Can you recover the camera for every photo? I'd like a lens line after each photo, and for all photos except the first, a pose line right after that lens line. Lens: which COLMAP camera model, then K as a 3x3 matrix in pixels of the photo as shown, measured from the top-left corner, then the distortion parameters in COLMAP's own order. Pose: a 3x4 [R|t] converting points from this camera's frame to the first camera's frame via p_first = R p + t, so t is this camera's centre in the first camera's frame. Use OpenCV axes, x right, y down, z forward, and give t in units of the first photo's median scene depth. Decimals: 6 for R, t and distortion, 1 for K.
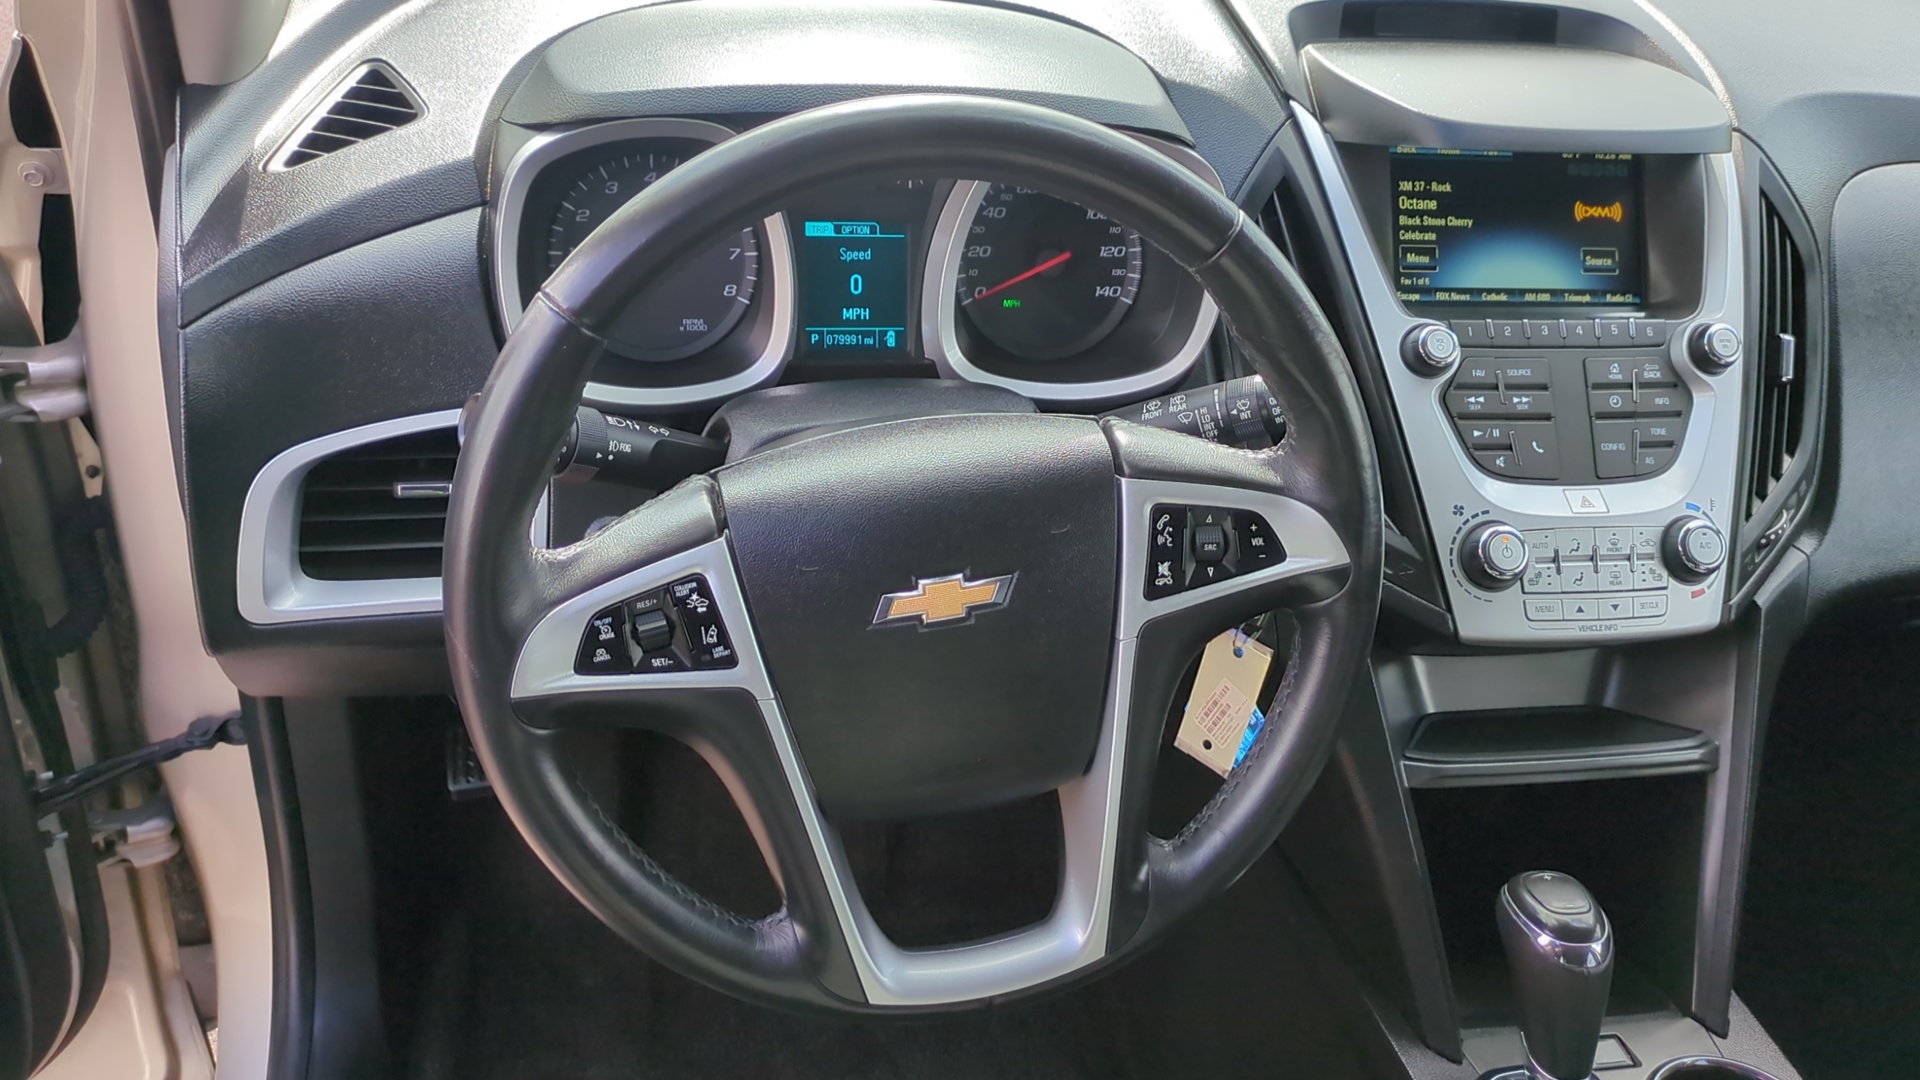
lens RADIAL K [[1635.6, 0, 973.0], [0, 1635.6, 531.4], [0, 0, 1]] dist [0.050945, -0.072825]
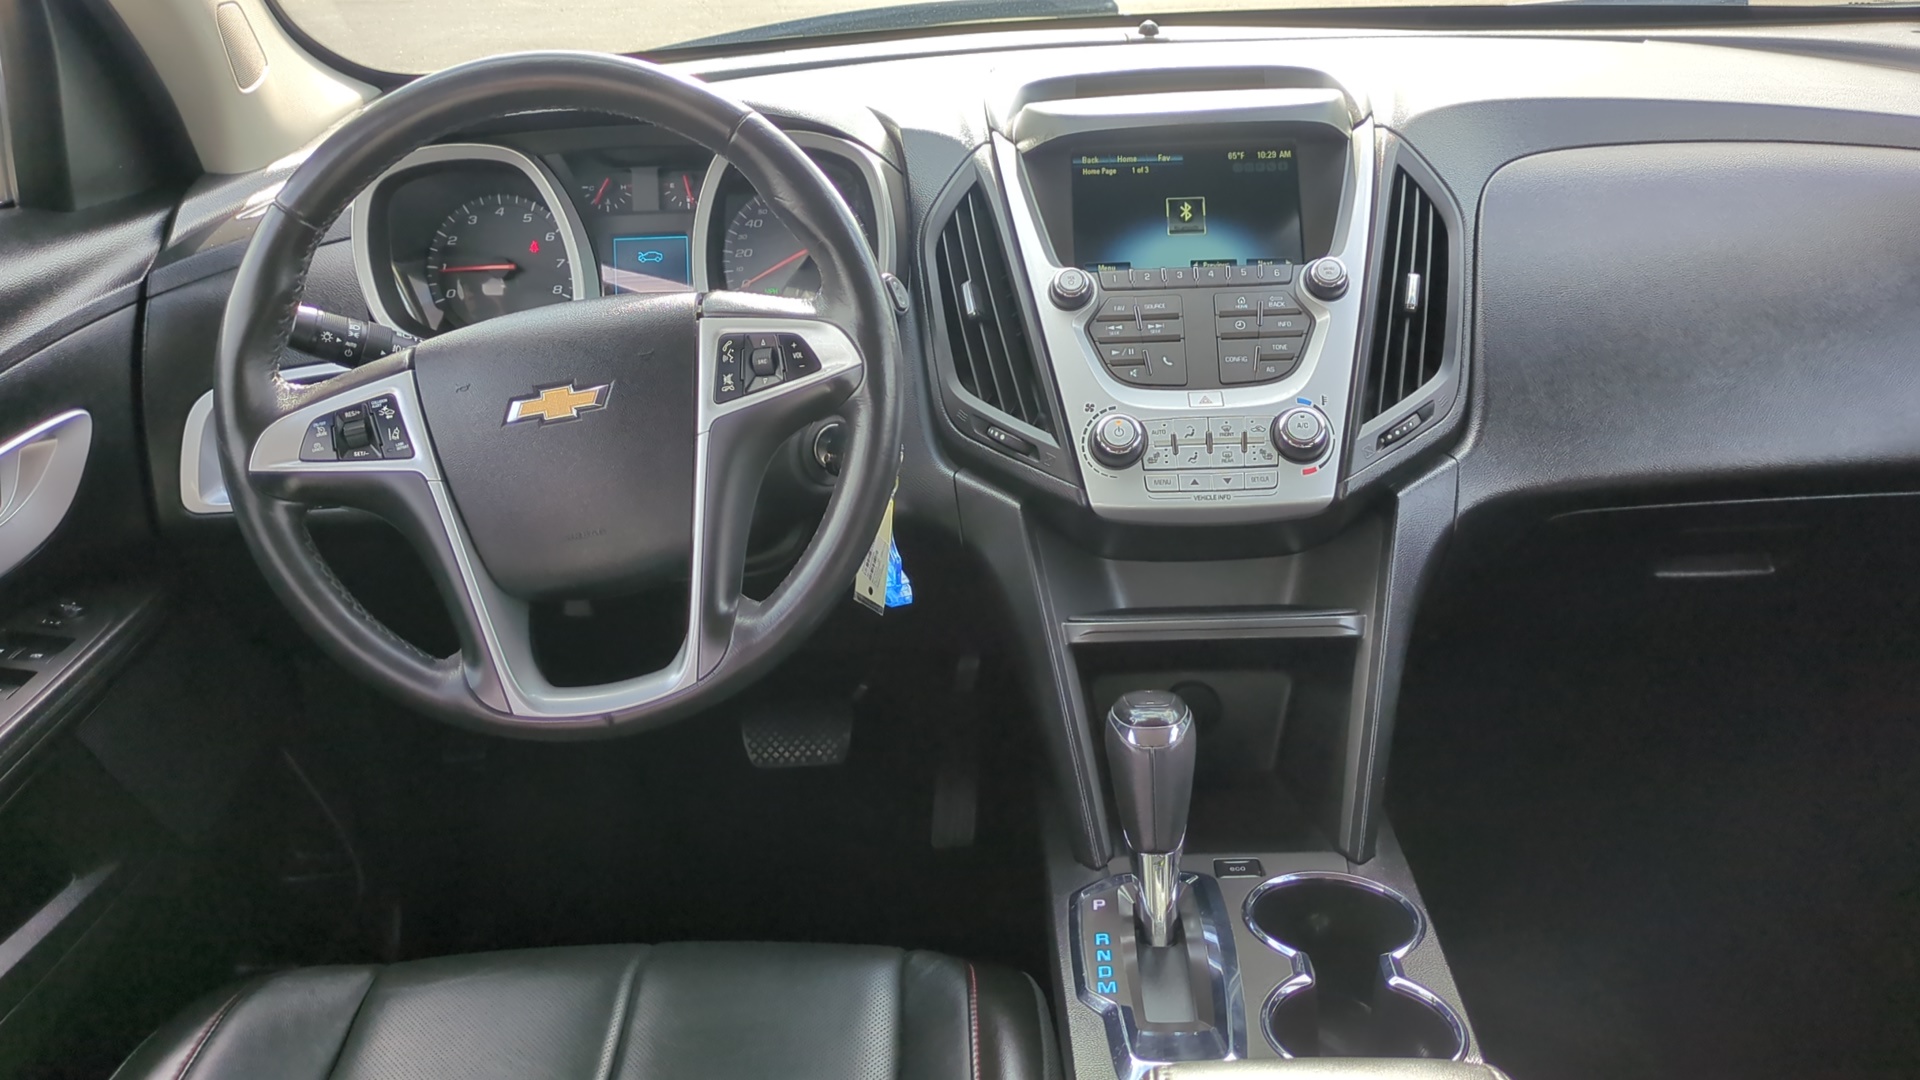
lens RADIAL K [[1635.6, 0, 996.1], [0, 1635.6, 521.2], [0, 0, 1]] dist [0.050945, -0.072825]
pose [[0.971221, -0.054747, -0.231801, 0.507478], [-0.001361, 0.971933, -0.235253, 0.357177], [0.238174, 0.228798, 0.943888, -0.147887]]
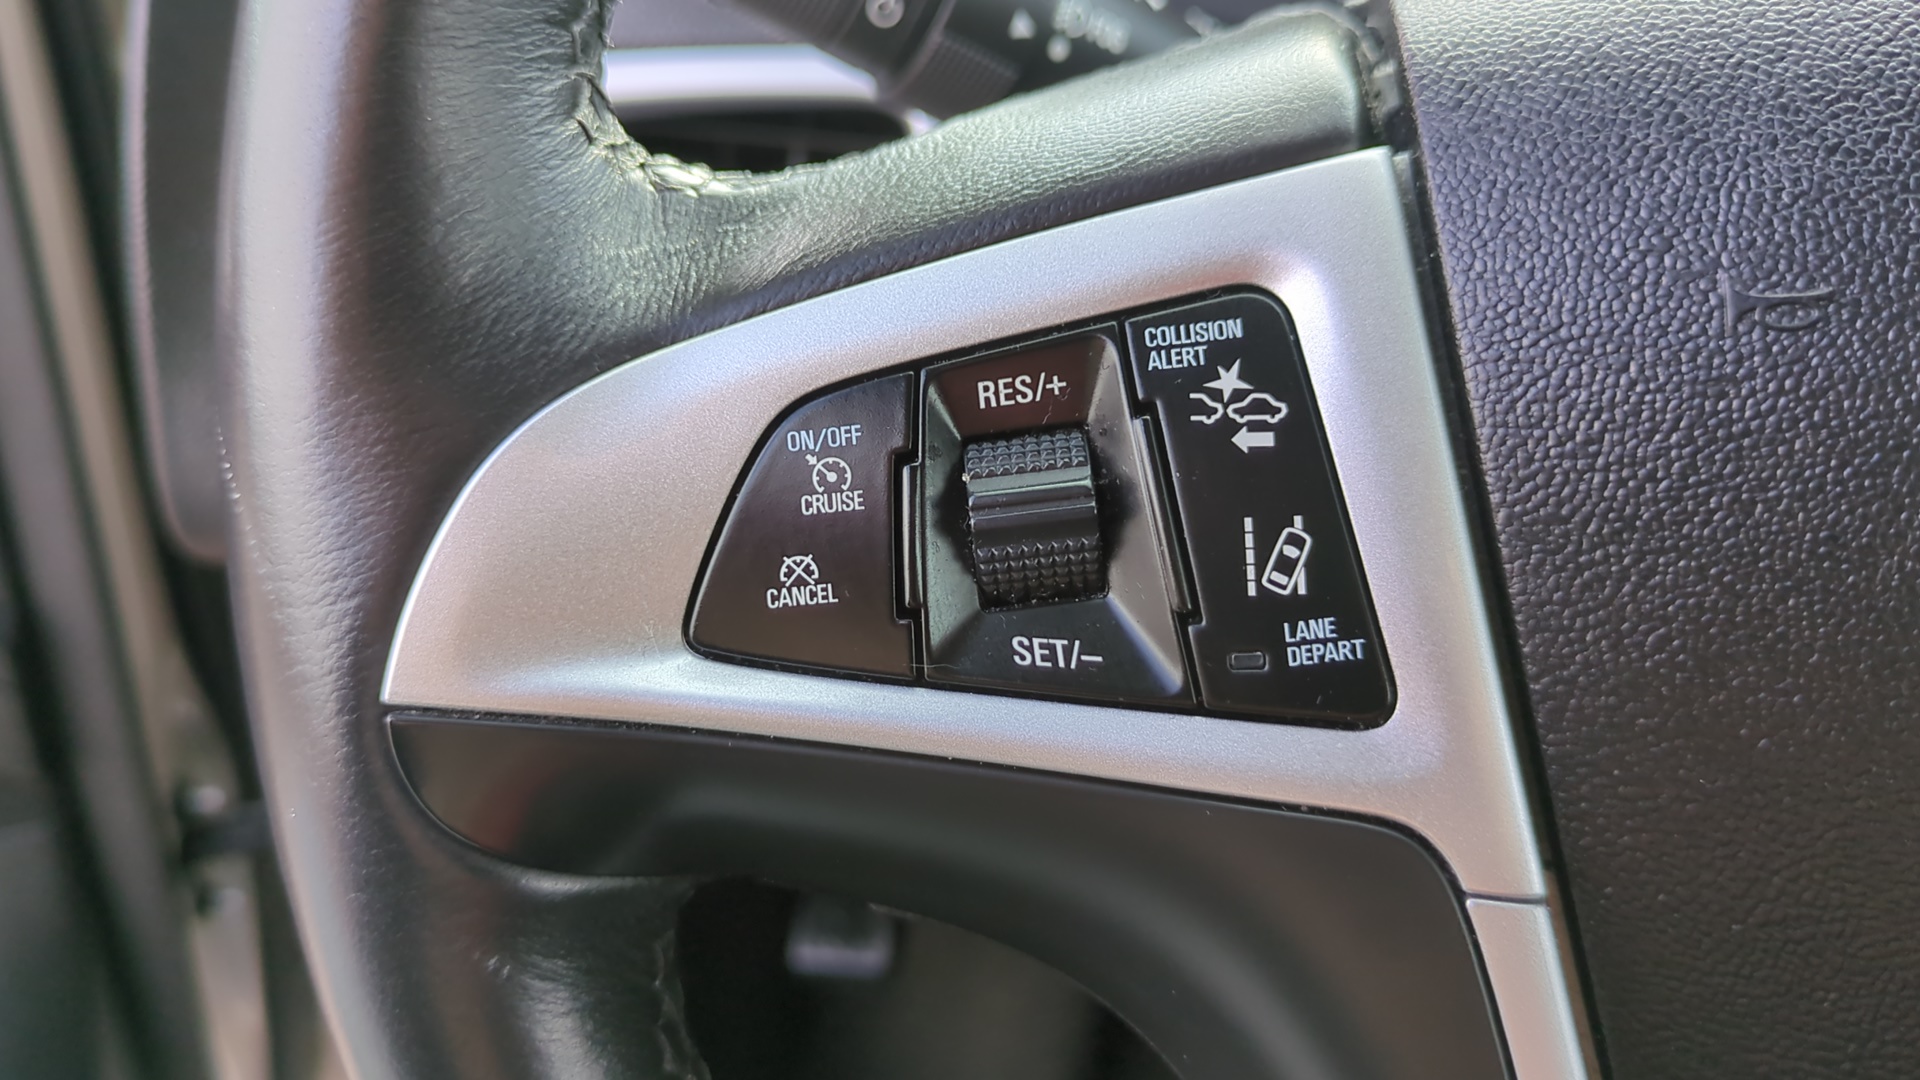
lens RADIAL K [[1635.6, 0, 975.8], [0, 1635.6, 539.3], [0, 0, 1]] dist [0.050945, -0.072825]
pose [[0.927551, 0.082877, -0.364390, -0.090176], [-0.124312, 0.987994, -0.091727, 0.065625], [0.352413, 0.130380, 0.926718, 0.595448]]
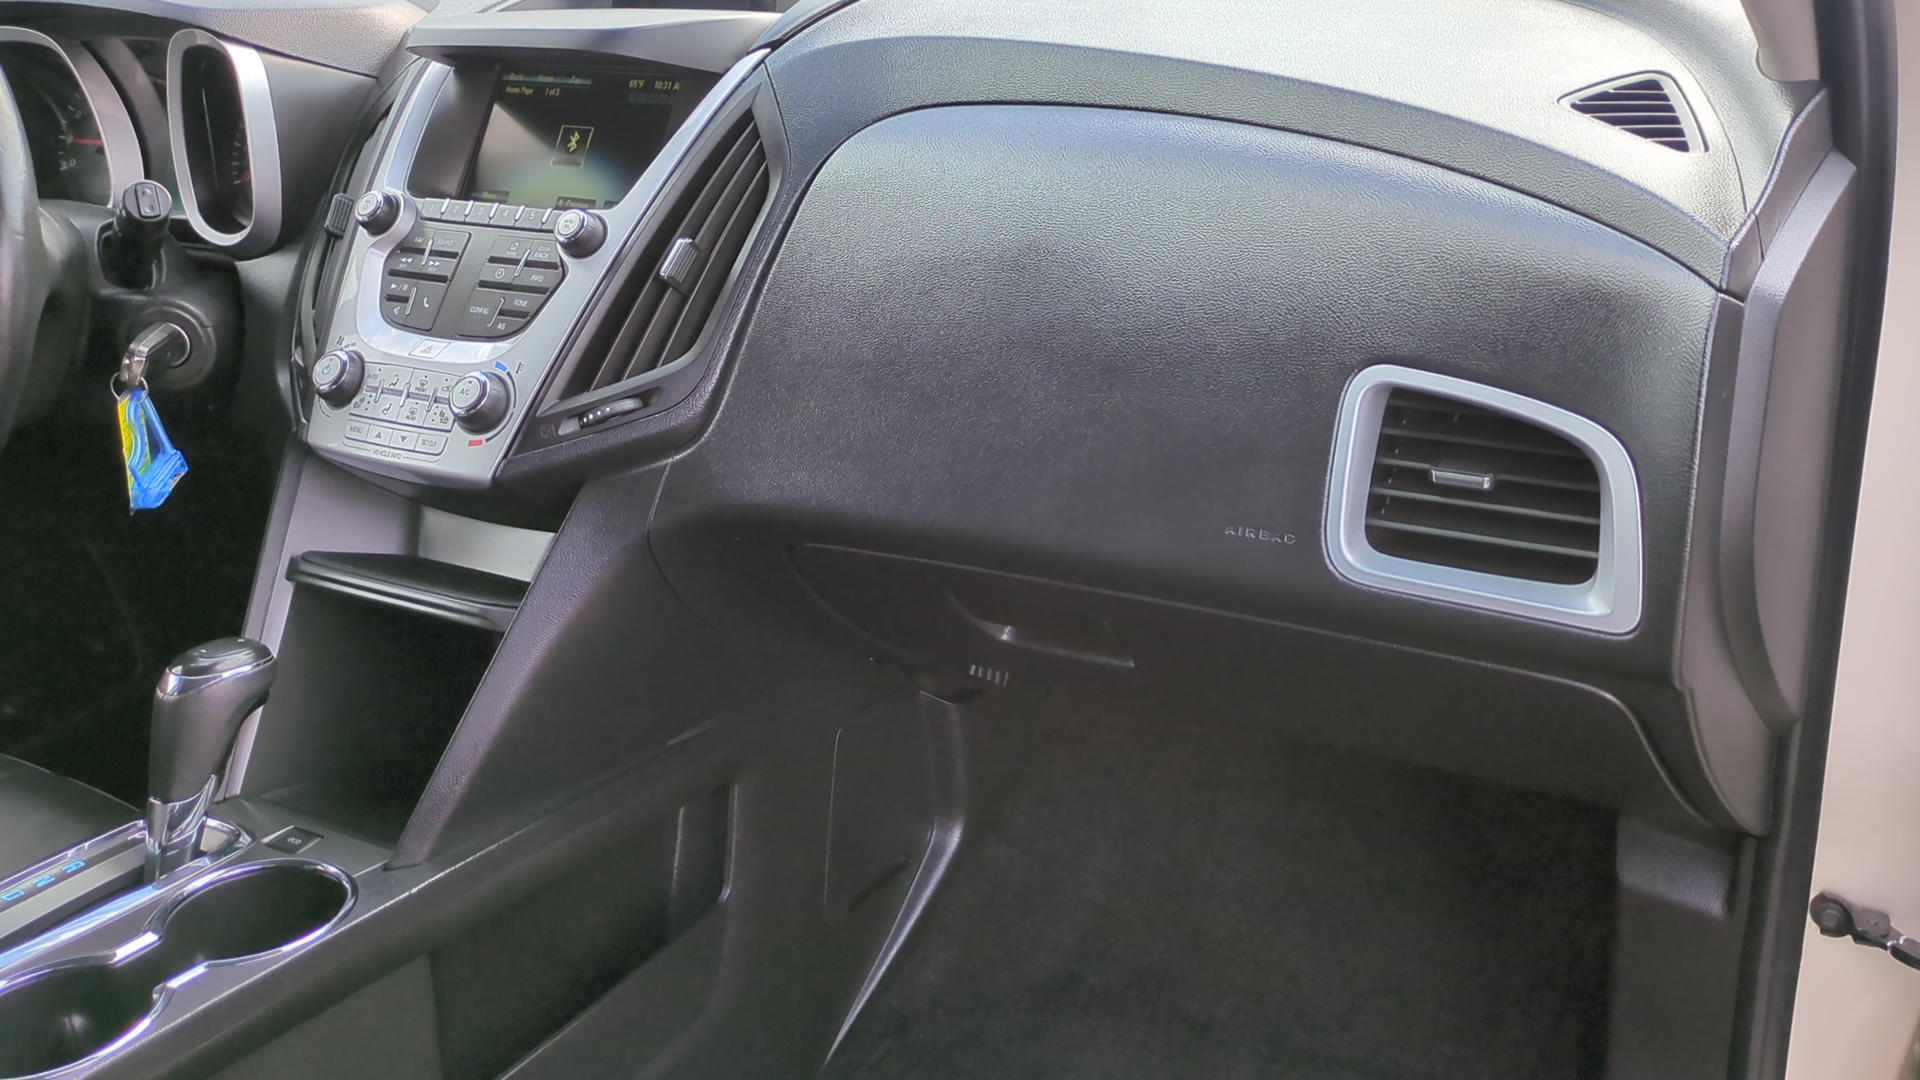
lens RADIAL K [[1635.6, 0, 967.6], [0, 1635.6, 526.9], [0, 0, 1]] dist [0.050945, -0.072825]
pose [[0.749893, 0.134763, -0.647688, 1.414411], [-0.255476, 0.962076, -0.095613, 0.113263], [0.610240, 0.237168, 0.755882, 0.418918]]
